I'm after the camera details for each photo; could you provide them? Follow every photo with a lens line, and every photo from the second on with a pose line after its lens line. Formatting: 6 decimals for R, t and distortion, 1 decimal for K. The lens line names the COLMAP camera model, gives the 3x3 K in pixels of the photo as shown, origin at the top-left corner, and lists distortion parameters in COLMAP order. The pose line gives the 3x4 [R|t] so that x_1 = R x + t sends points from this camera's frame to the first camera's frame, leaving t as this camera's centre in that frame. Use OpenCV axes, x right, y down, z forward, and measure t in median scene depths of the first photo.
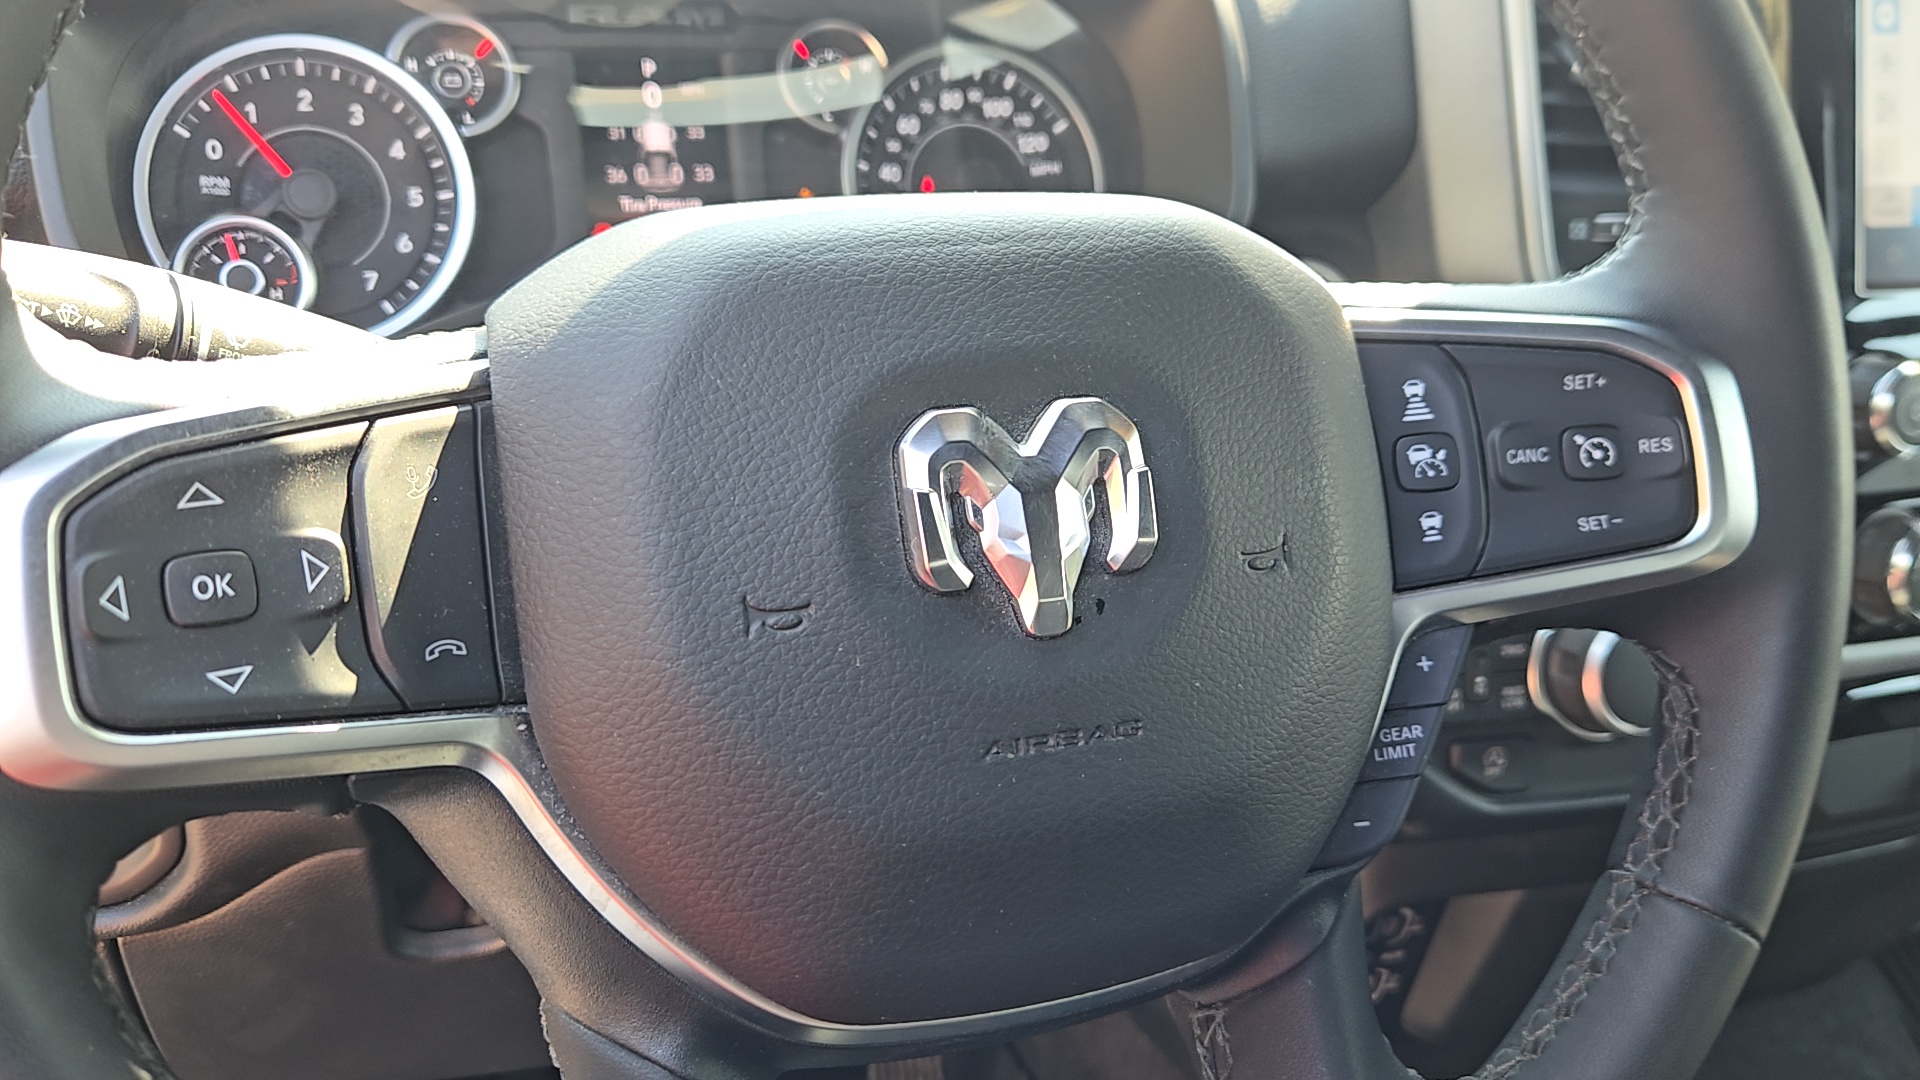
lens RADIAL K [[1604.8, 0, 945.3], [0, 1604.8, 527.1], [0, 0, 1]] dist [0.004568, 0.013410]
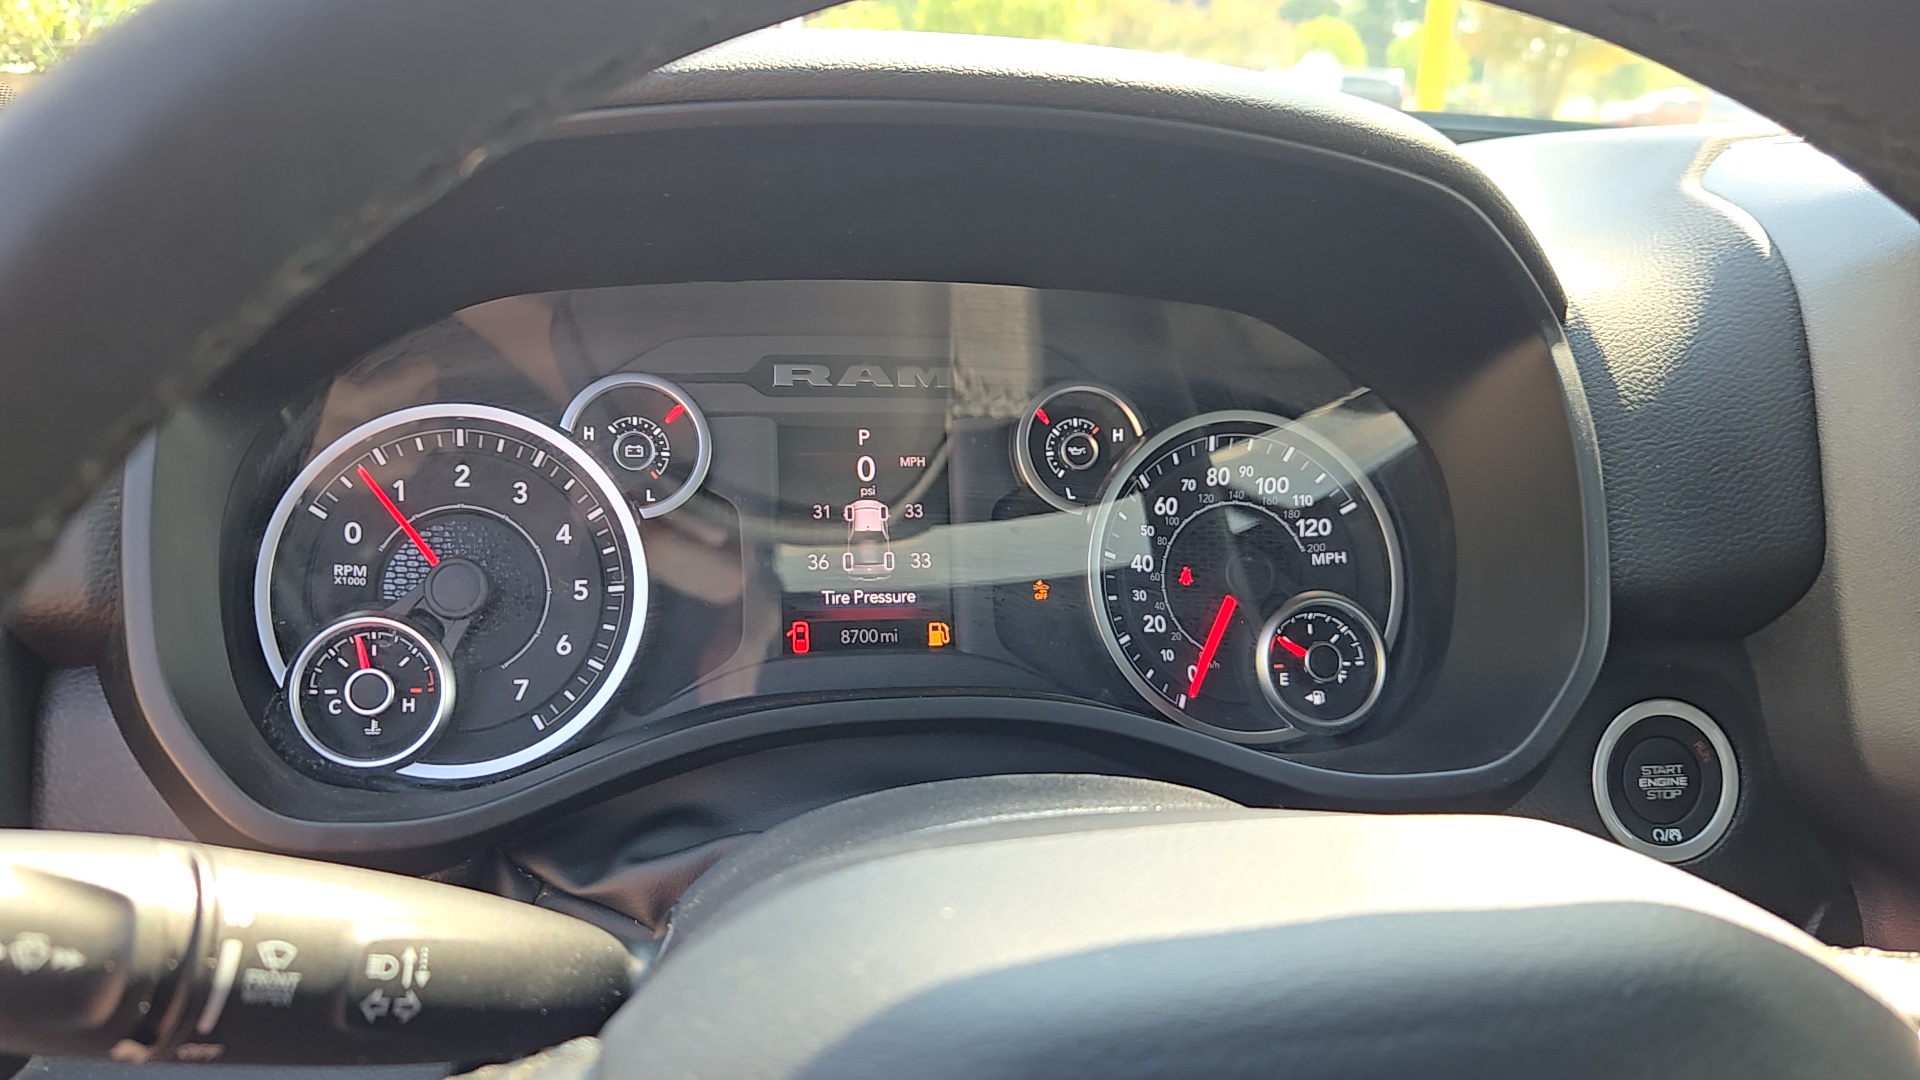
lens RADIAL K [[1604.8, 0, 973.0], [0, 1604.8, 547.9], [0, 0, 1]] dist [0.004568, 0.013410]
pose [[0.995369, 0.028449, -0.091817, -0.050497], [-0.040699, 0.990086, -0.134441, -0.124216], [0.087082, 0.137555, 0.986659, 0.190424]]
